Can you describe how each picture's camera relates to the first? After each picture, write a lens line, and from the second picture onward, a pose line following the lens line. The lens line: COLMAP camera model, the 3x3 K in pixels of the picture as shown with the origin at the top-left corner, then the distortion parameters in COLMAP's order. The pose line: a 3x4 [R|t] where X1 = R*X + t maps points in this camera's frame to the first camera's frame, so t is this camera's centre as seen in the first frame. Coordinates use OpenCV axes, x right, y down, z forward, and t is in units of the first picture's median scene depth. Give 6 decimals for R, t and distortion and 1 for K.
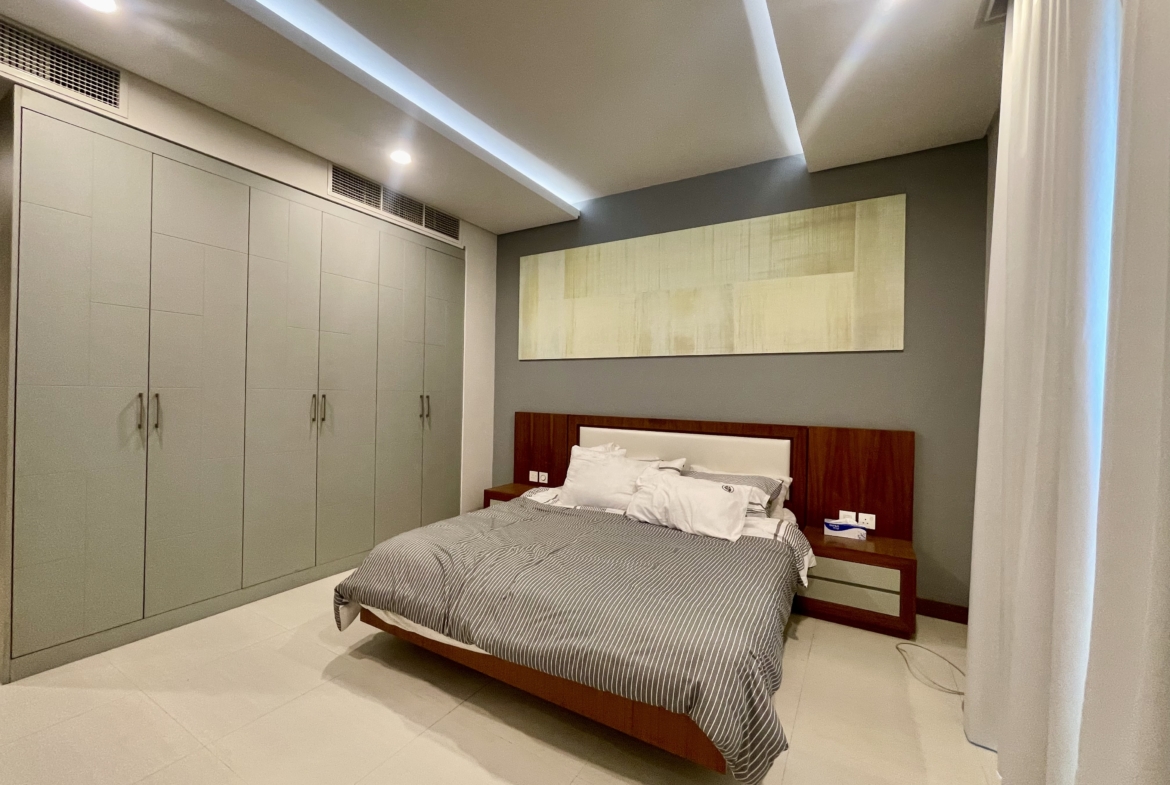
lens RADIAL K [[476.9, 0, 581.4], [0, 476.9, 395.2], [0, 0, 1]] dist [-0.004221, 0.000383]
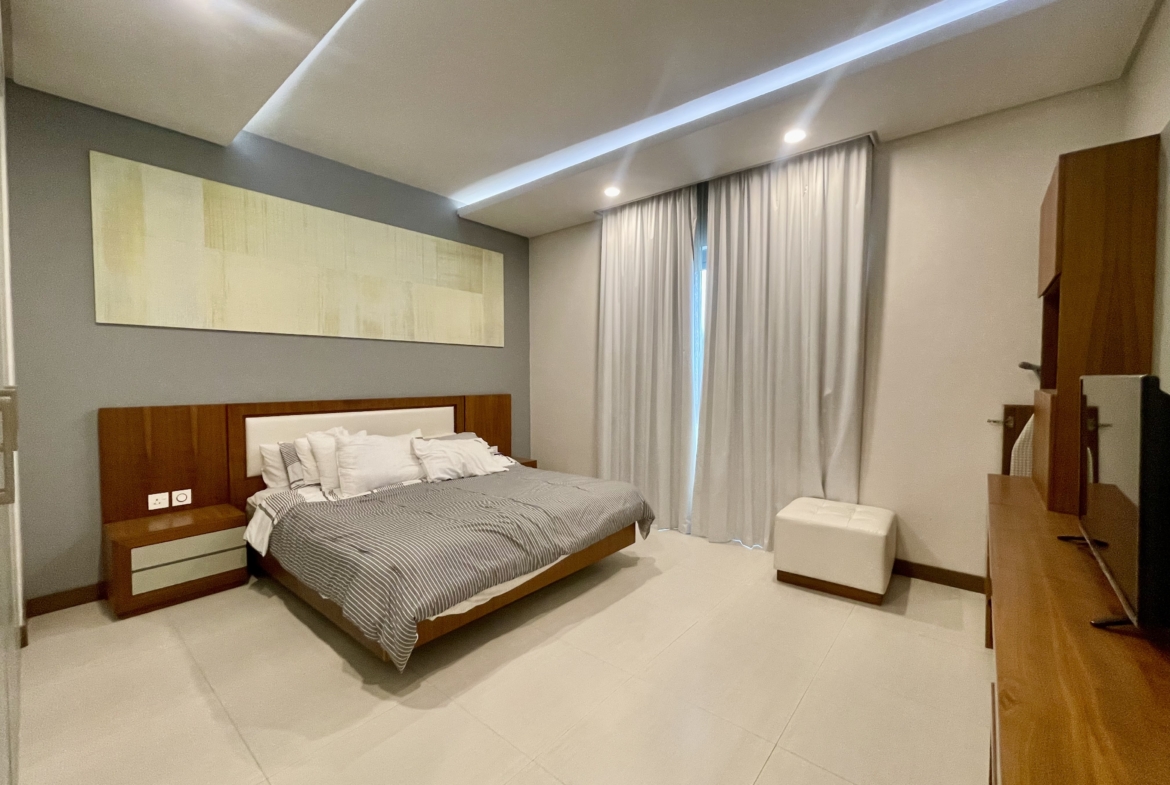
lens RADIAL K [[476.9, 0, 587.8], [0, 476.9, 391.9], [0, 0, 1]] dist [-0.004221, 0.000383]
pose [[0.155612, -0.051039, 0.986499, -0.871000], [0.010230, 0.998694, 0.050056, -0.014099], [-0.987765, 0.002303, 0.155931, 0.393993]]
